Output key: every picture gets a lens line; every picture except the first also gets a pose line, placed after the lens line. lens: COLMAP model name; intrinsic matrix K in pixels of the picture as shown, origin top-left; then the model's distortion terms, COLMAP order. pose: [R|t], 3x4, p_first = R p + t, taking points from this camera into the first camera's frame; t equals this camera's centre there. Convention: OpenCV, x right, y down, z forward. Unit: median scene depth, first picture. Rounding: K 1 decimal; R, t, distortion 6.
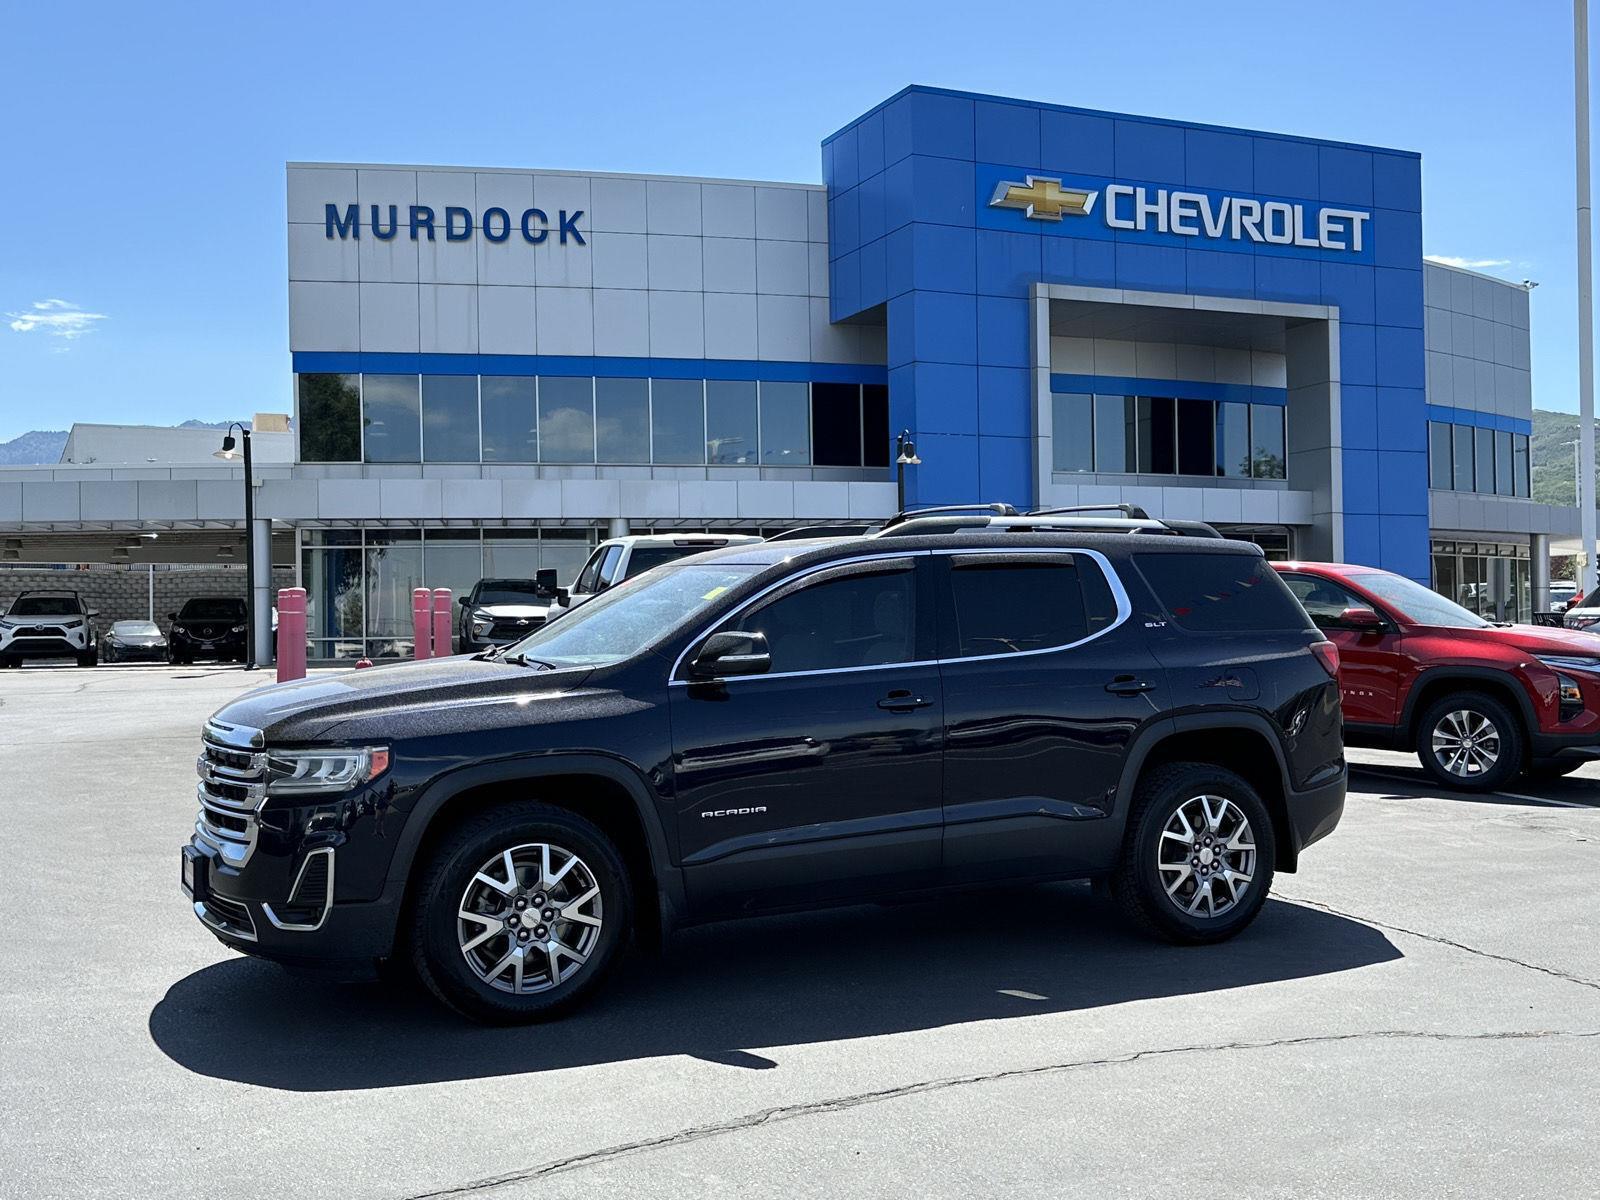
lens RADIAL K [[1664.7, 0, 800.0], [0, 1664.7, 600.0], [0, 0, 1]] dist [0.160949, -0.282627]
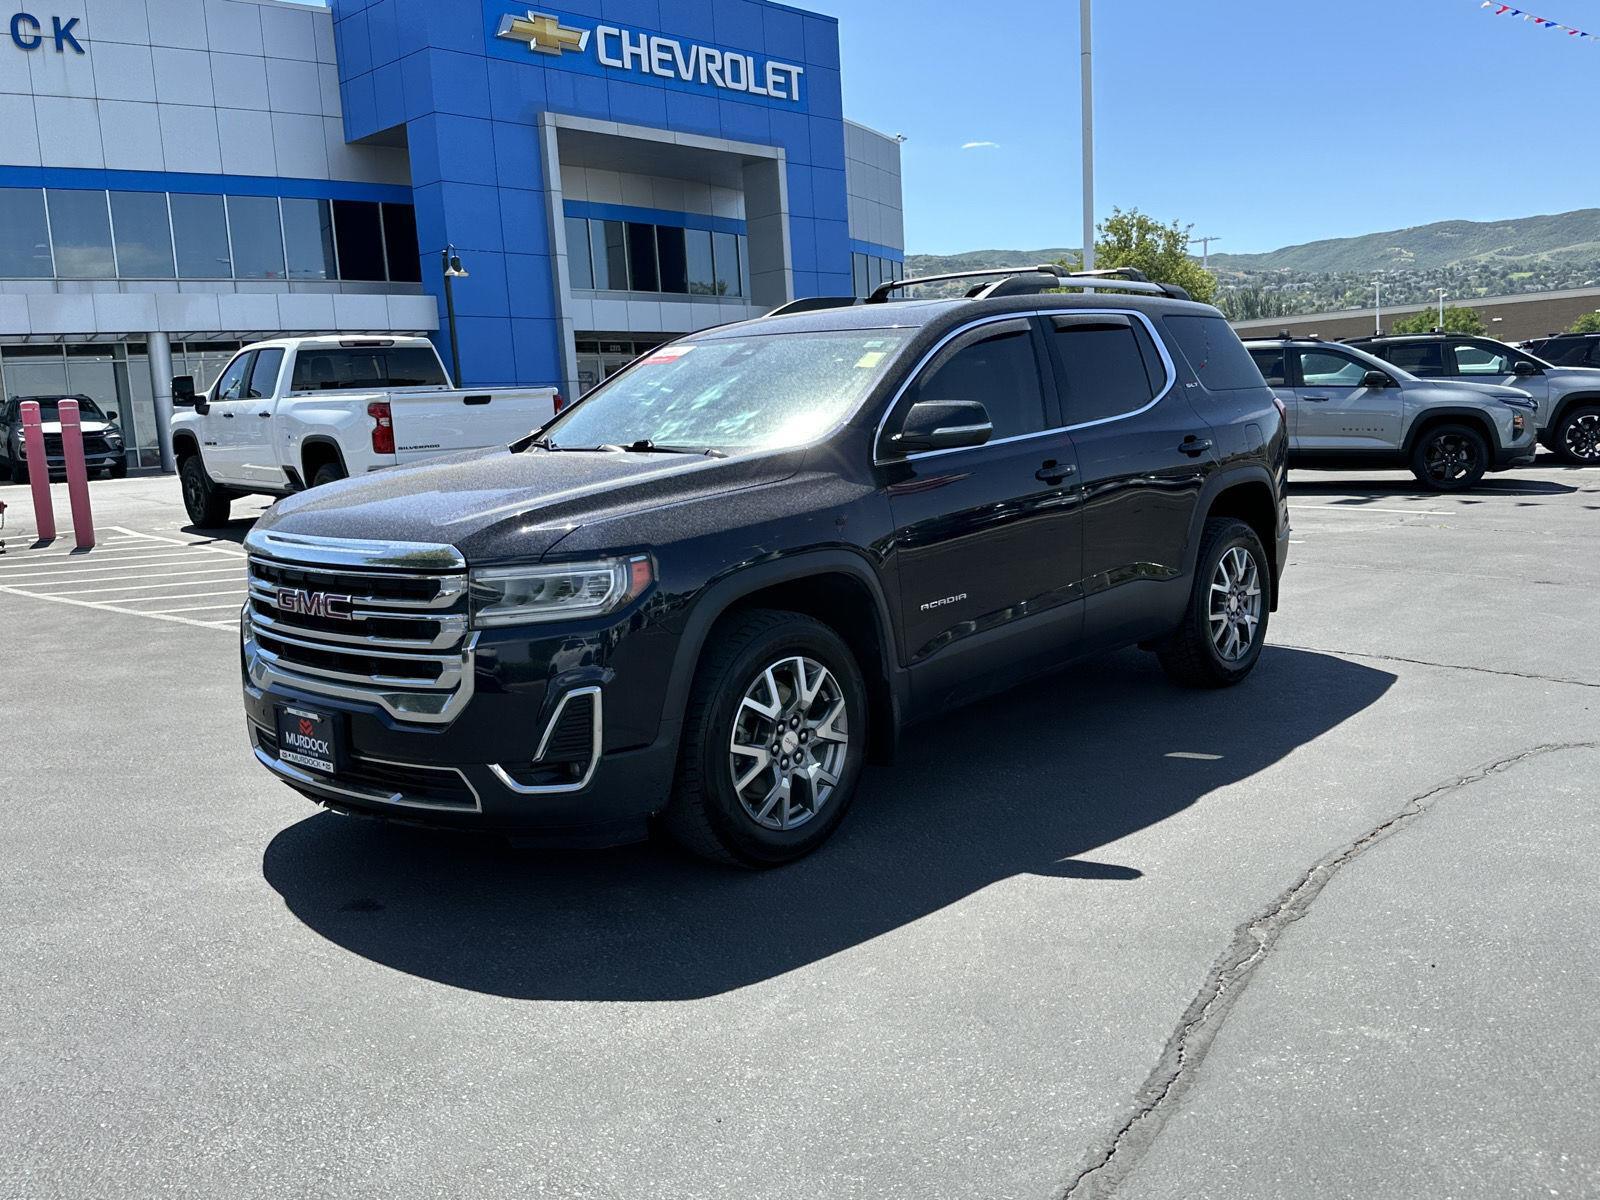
lens RADIAL K [[1375.1, 0, 806.3], [0, 1375.1, 584.5], [0, 0, 1]] dist [0.128959, -0.232445]
pose [[0.930791, -0.081918, 0.356256, -0.321558], [0.035334, 0.990166, 0.135363, 0.012143], [-0.363841, -0.113406, 0.924532, 0.290227]]
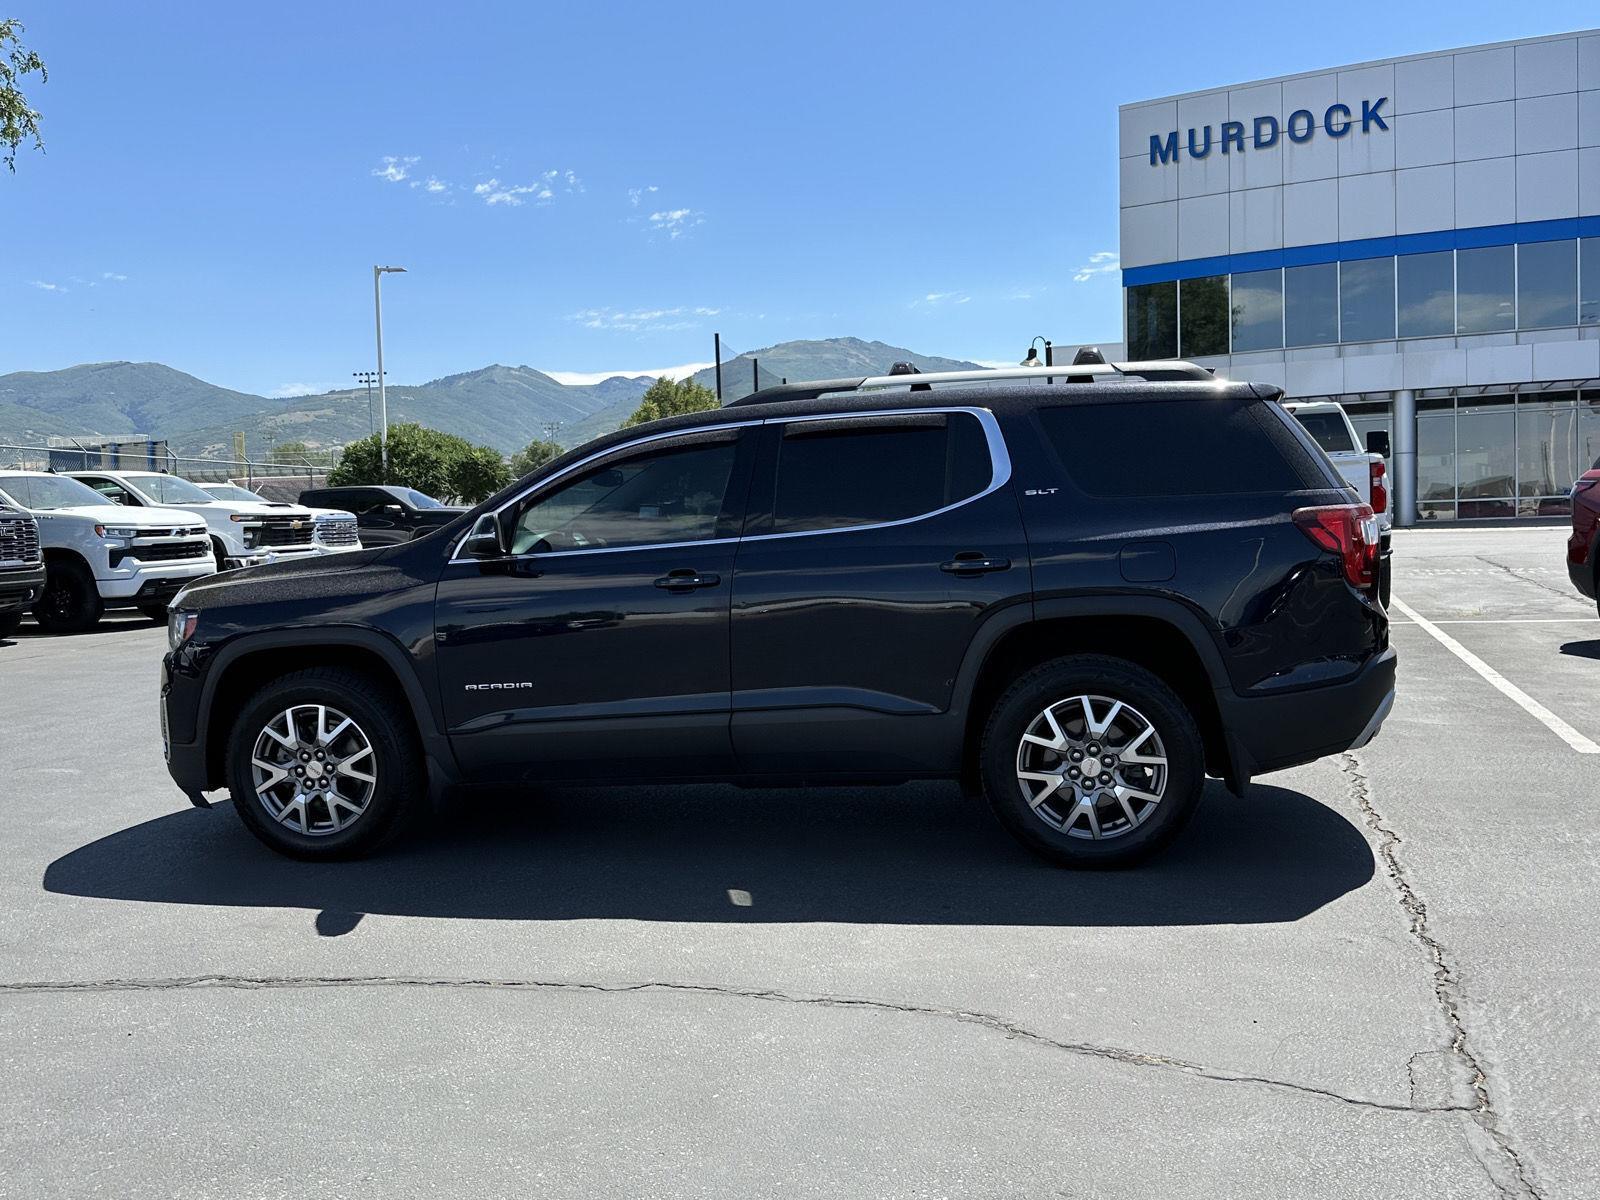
lens RADIAL K [[1375.1, 0, 806.3], [0, 1375.1, 584.5], [0, 0, 1]] dist [0.128959, -0.232445]
pose [[0.805091, 0.013622, -0.592994, 0.533614], [0.031567, 0.997335, 0.065768, 0.011873], [0.592310, -0.071668, 0.802516, 0.369458]]
